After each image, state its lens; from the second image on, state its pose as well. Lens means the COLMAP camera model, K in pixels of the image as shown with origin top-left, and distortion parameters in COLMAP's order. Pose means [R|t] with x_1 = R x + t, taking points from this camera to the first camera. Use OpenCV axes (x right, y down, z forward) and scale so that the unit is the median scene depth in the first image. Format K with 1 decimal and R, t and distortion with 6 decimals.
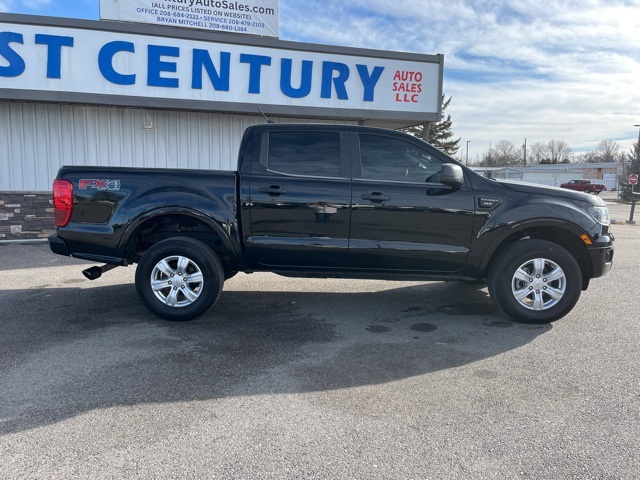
lens RADIAL K [[484.6, 0, 316.8], [0, 484.6, 235.5], [0, 0, 1]] dist [0.064634, -0.091569]
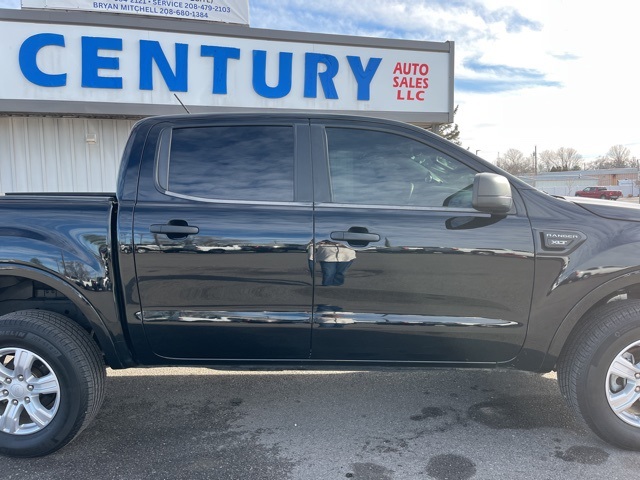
lens RADIAL K [[484.6, 0, 315.8], [0, 484.6, 235.0], [0, 0, 1]] dist [0.064634, -0.091569]
pose [[0.999419, -0.026808, -0.021036, 0.042806], [0.026162, 0.999195, -0.030413, -0.032187], [0.021834, 0.029845, 0.999316, 0.217912]]
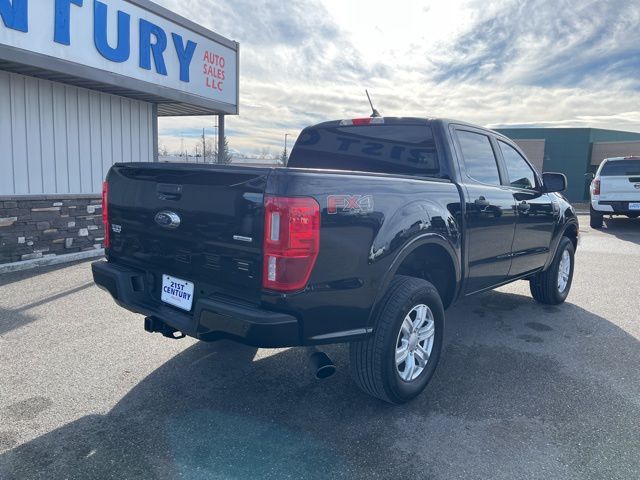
lens RADIAL K [[484.6, 0, 316.4], [0, 484.6, 237.7], [0, 0, 1]] dist [0.064634, -0.091569]
pose [[0.648665, -0.087874, 0.755984, -0.447958], [0.069128, 0.996009, 0.056459, -0.050186], [-0.757928, 0.015637, 0.652150, 0.338089]]
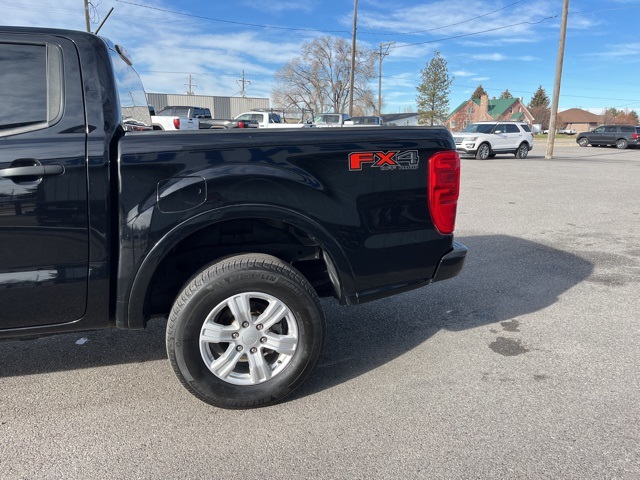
lens RADIAL K [[484.6, 0, 318.3], [0, 484.6, 243.5], [0, 0, 1]] dist [0.064634, -0.091569]
pose [[-0.968308, 0.036994, -0.247006, -0.118799], [-0.050405, 0.939675, 0.338333, -0.121675], [0.244621, 0.340061, -0.908030, 0.951737]]
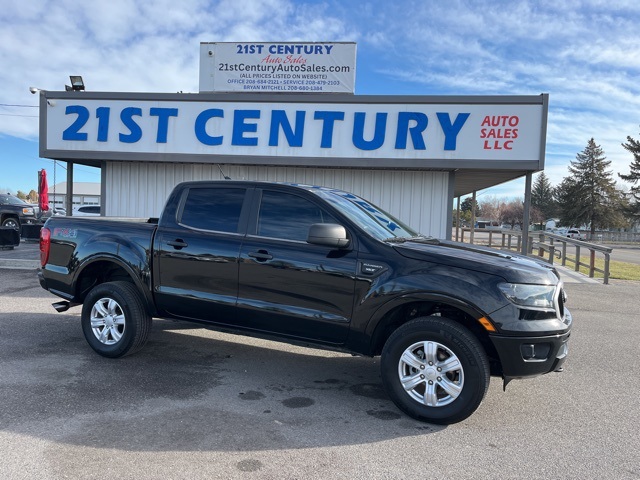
lens RADIAL K [[484.6, 0, 319.0], [0, 484.6, 242.9], [0, 0, 1]] dist [0.064634, -0.091569]
pose [[0.905885, 0.043441, -0.421291, 0.315701], [-0.077851, 0.994856, -0.064816, -0.024940], [0.416308, 0.091514, 0.904606, 0.087444]]
